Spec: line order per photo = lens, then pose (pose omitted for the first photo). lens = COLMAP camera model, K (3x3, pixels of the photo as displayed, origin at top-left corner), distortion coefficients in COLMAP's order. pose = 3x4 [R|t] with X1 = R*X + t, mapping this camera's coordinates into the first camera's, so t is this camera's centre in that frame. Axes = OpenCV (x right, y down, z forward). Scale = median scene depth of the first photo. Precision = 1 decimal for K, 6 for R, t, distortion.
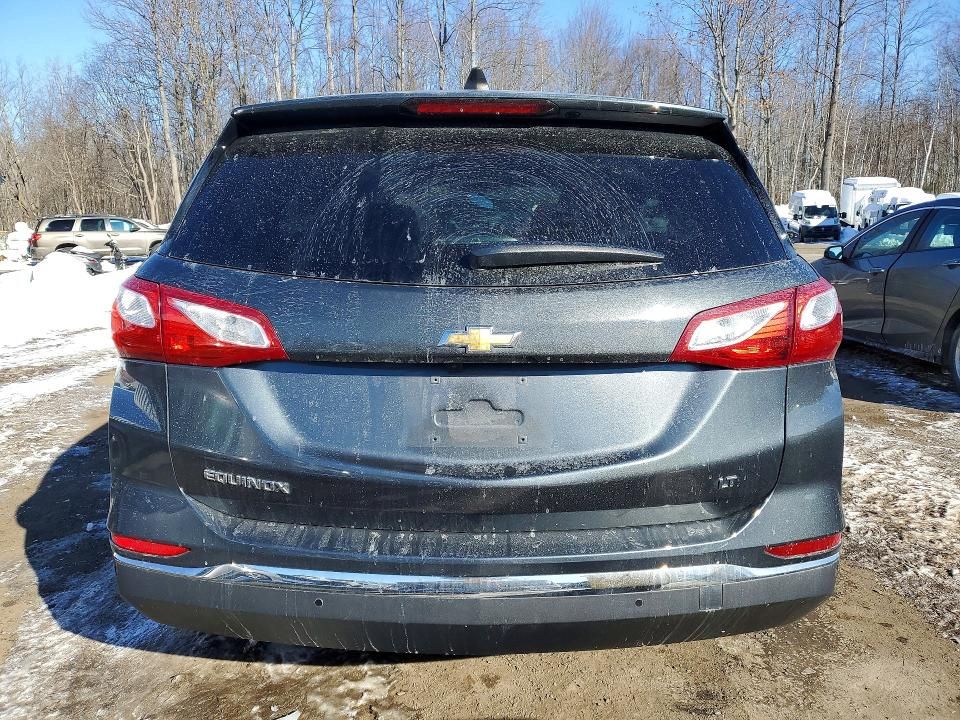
lens RADIAL K [[765.8, 0, 474.4], [0, 765.8, 359.8], [0, 0, 1]] dist [0.037089, -0.003363]
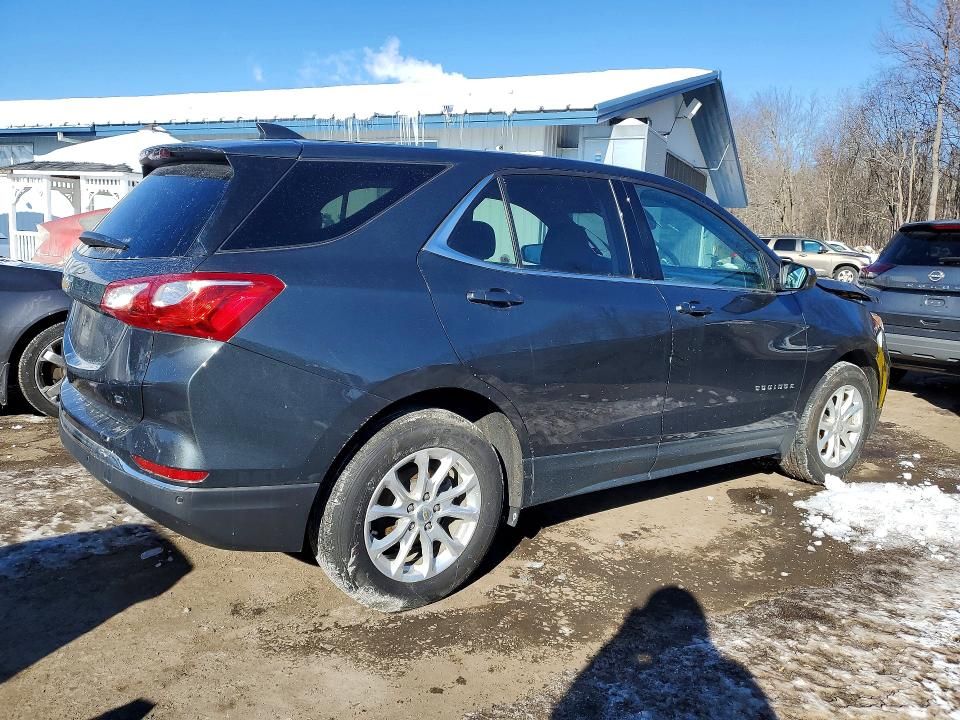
lens RADIAL K [[765.8, 0, 474.4], [0, 765.8, 359.8], [0, 0, 1]] dist [0.037089, -0.003363]
pose [[0.560649, 0.171453, -0.810109, 0.151900], [-0.195470, 0.978083, 0.071725, -0.011958], [0.804652, 0.118140, 0.581875, 0.055511]]
